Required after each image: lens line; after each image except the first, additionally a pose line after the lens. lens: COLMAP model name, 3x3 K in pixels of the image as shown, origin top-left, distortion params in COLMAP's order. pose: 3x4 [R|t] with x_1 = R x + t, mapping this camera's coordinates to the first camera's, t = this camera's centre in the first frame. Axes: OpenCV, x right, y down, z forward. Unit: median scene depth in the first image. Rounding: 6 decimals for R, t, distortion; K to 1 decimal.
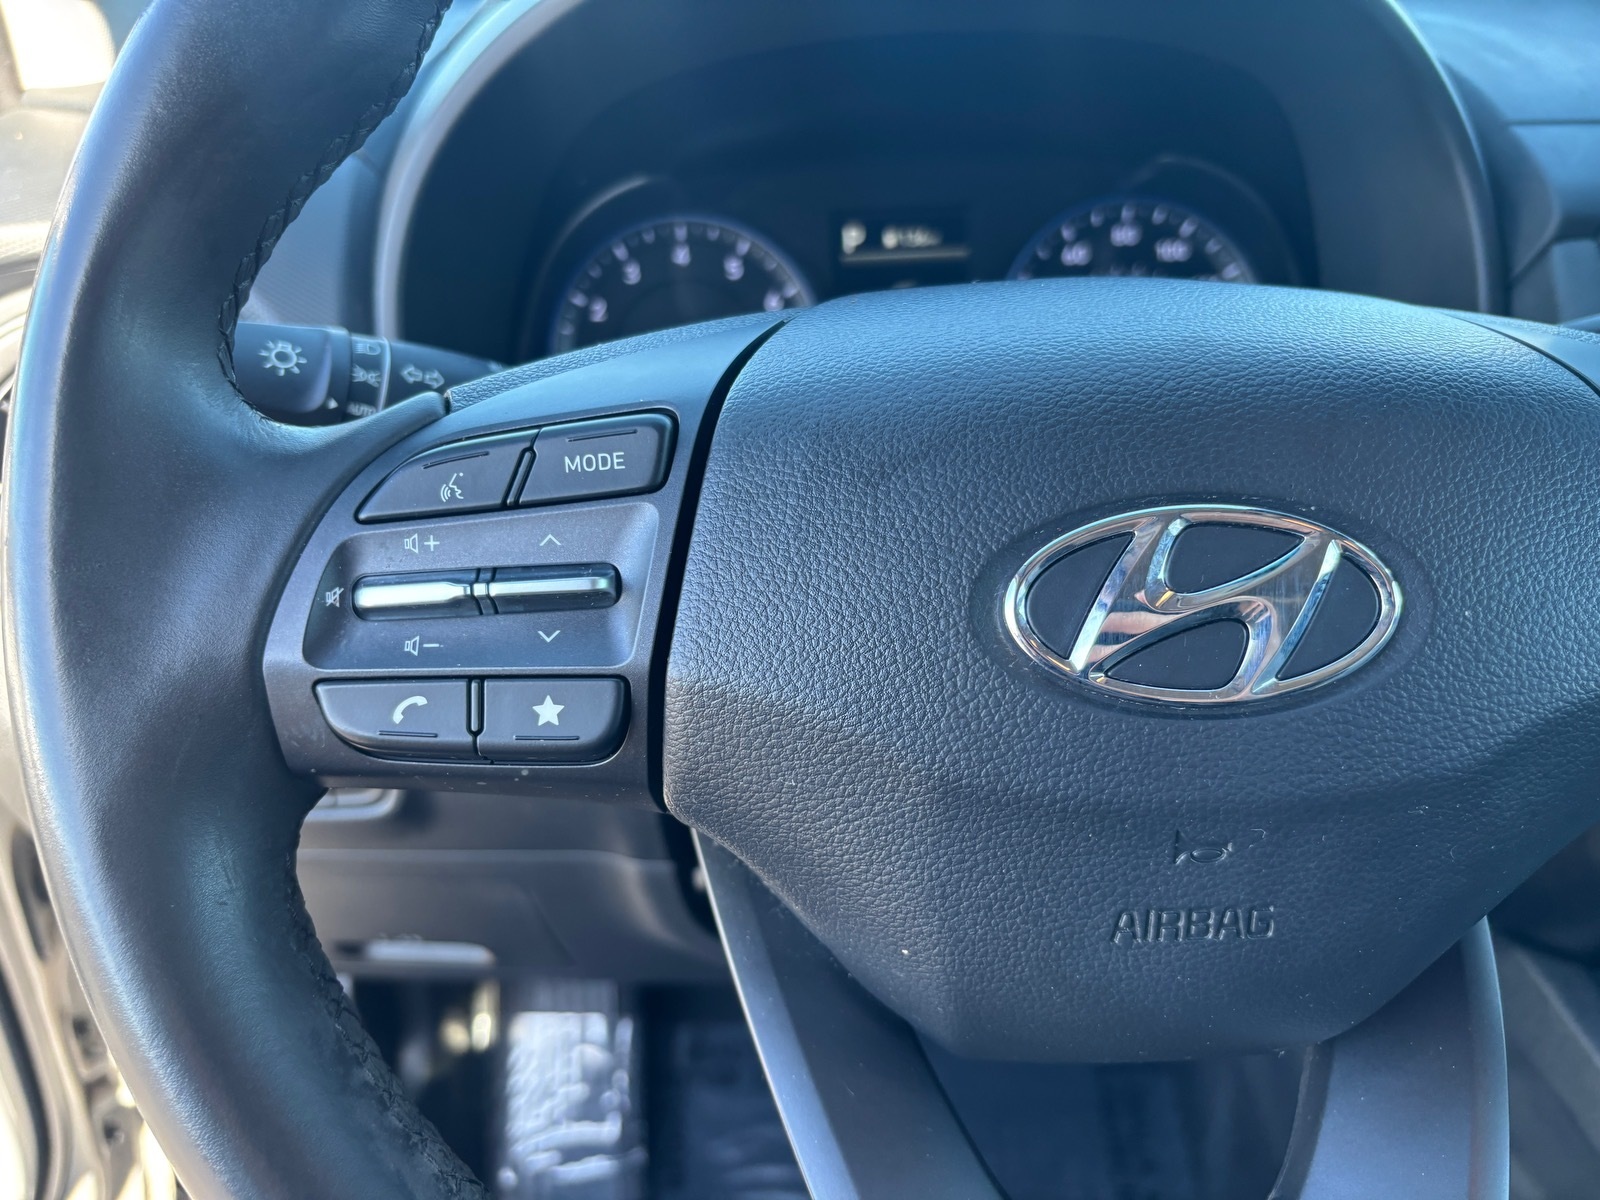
lens RADIAL K [[1289.5, 0, 861.0], [0, 1289.5, 616.1], [0, 0, 1]] dist [0.015800, -0.004986]
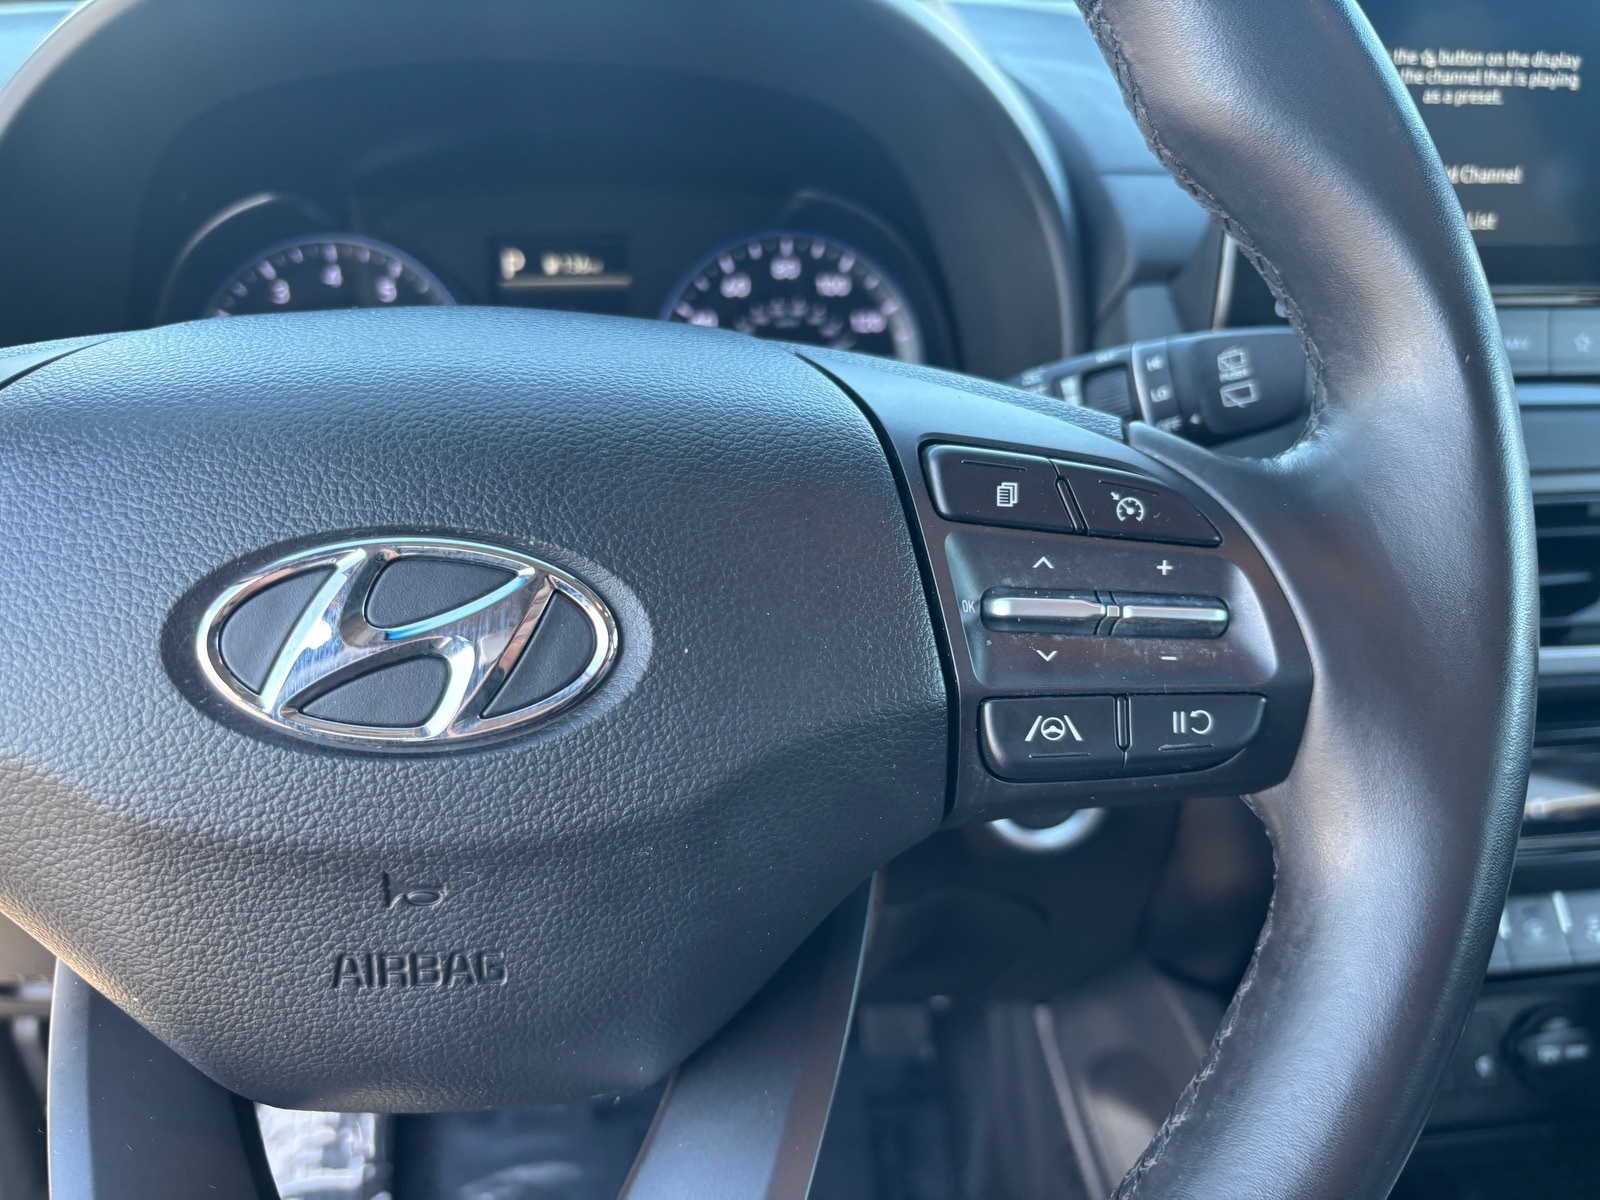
lens RADIAL K [[1289.5, 0, 861.0], [0, 1289.5, 616.1], [0, 0, 1]] dist [0.015800, -0.004986]
pose [[0.998007, 0.010369, 0.062246, 0.525140], [-0.009004, 0.999714, -0.022165, -0.008069], [-0.062458, 0.021561, 0.997815, 0.002358]]
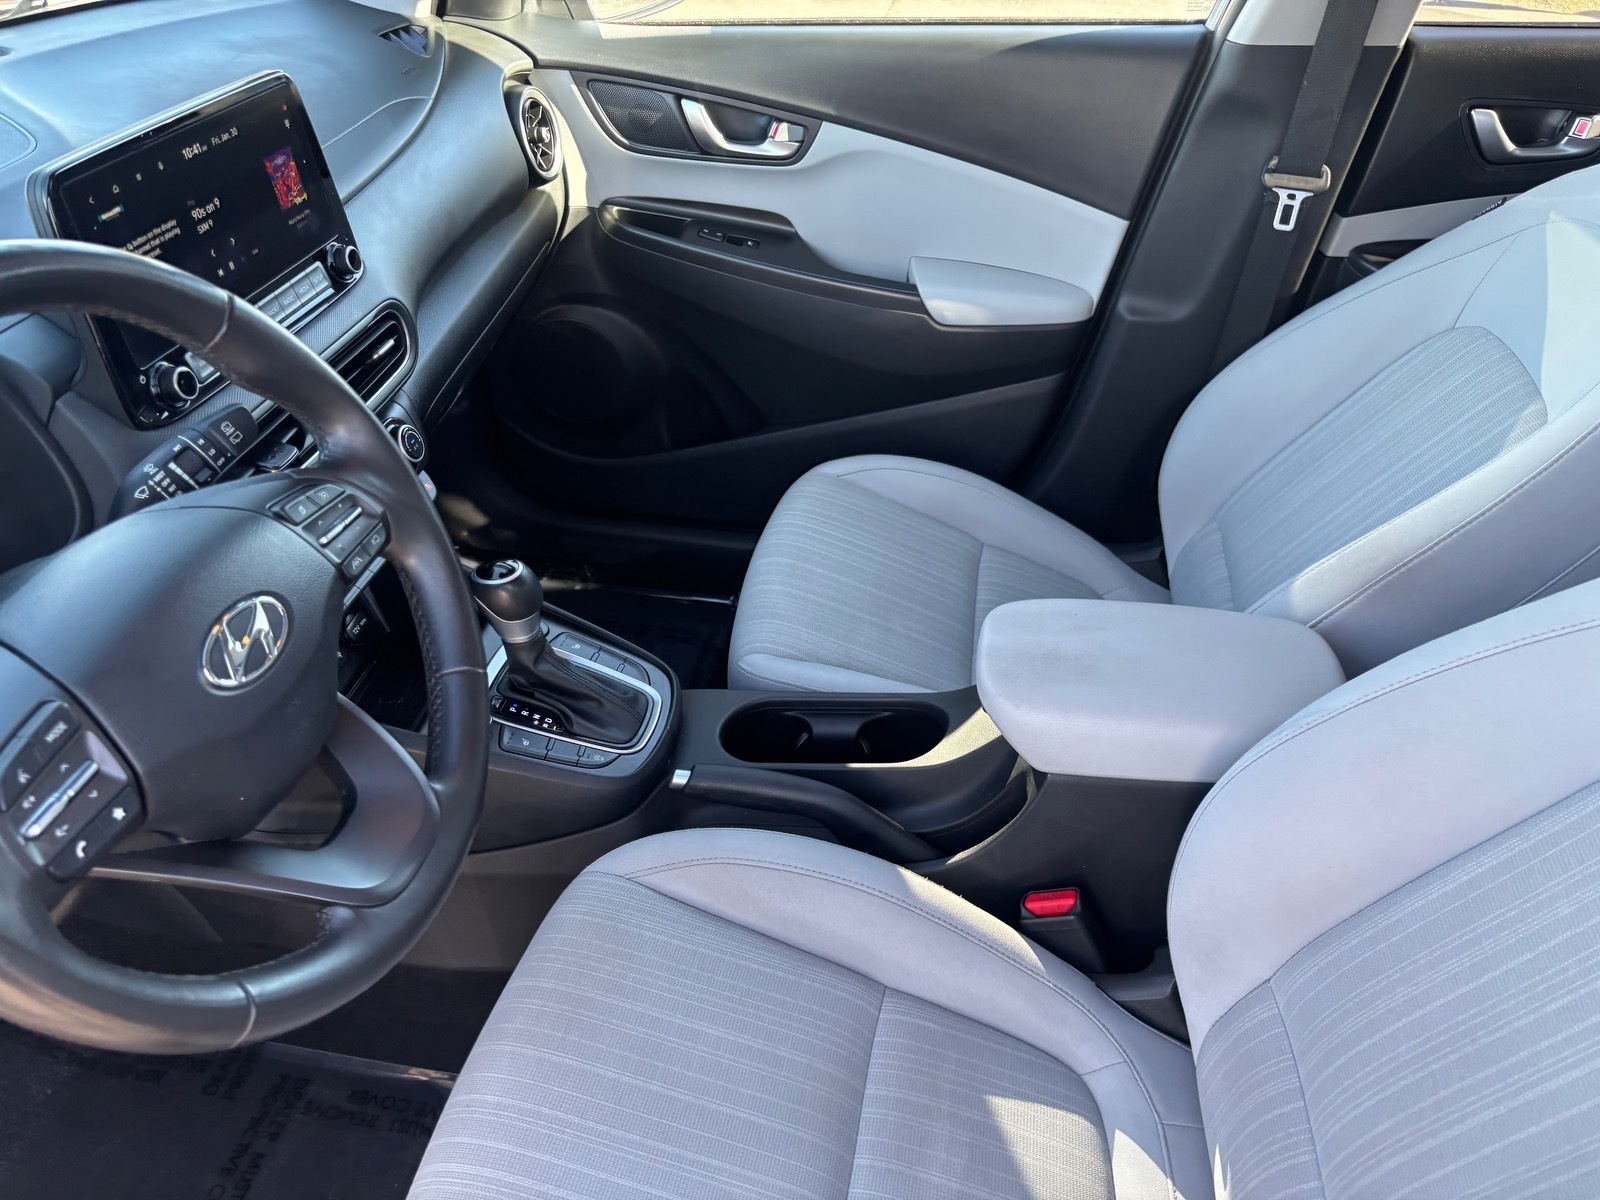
lens RADIAL K [[1289.5, 0, 861.0], [0, 1289.5, 616.1], [0, 0, 1]] dist [0.015800, -0.004986]
pose [[0.248880, -0.545471, 0.800325, -1.763359], [0.387277, 0.813438, 0.433976, -0.803525], [-0.887736, 0.201939, 0.413697, -1.571775]]
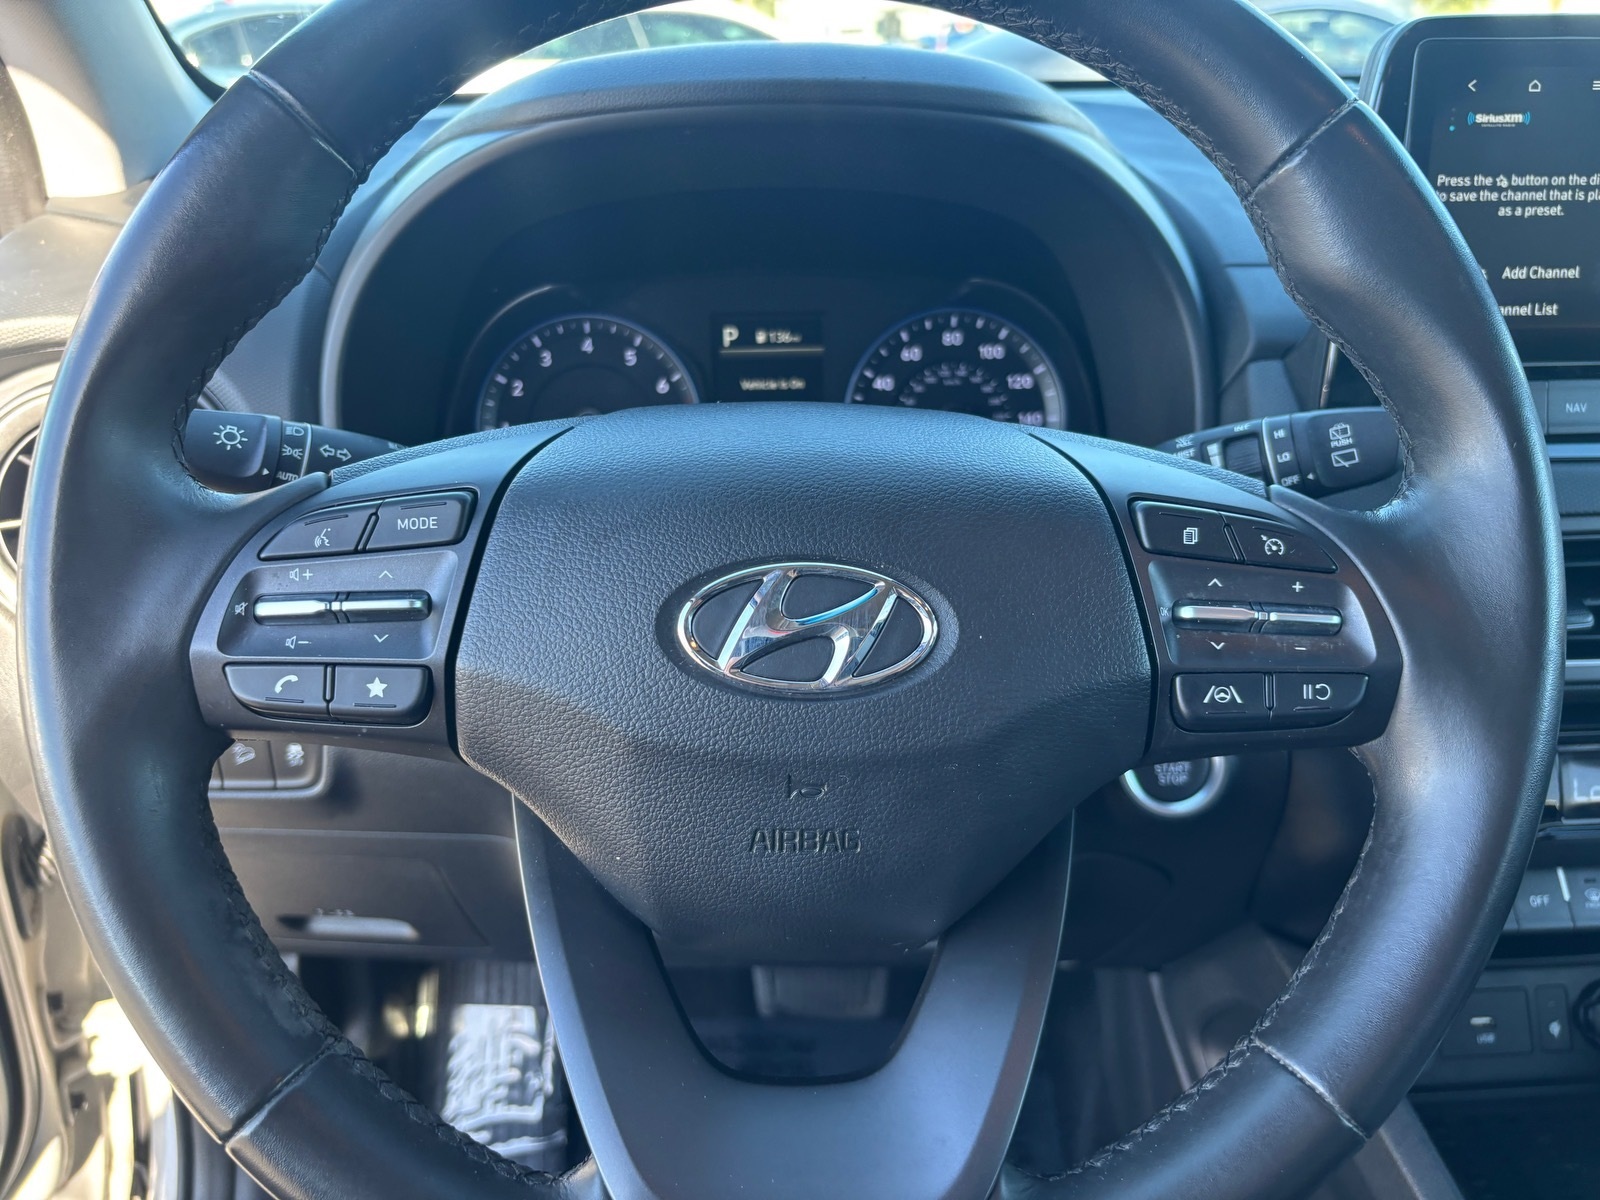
lens RADIAL K [[1272.9, 0, 849.8], [0, 1272.9, 605.7], [0, 0, 1]] dist [0.062150, -0.043979]
pose [[0.999674, 0.024911, -0.005675, 0.311417], [-0.025131, 0.998768, -0.042798, 0.028163], [0.004602, 0.042926, 0.999068, -0.495050]]
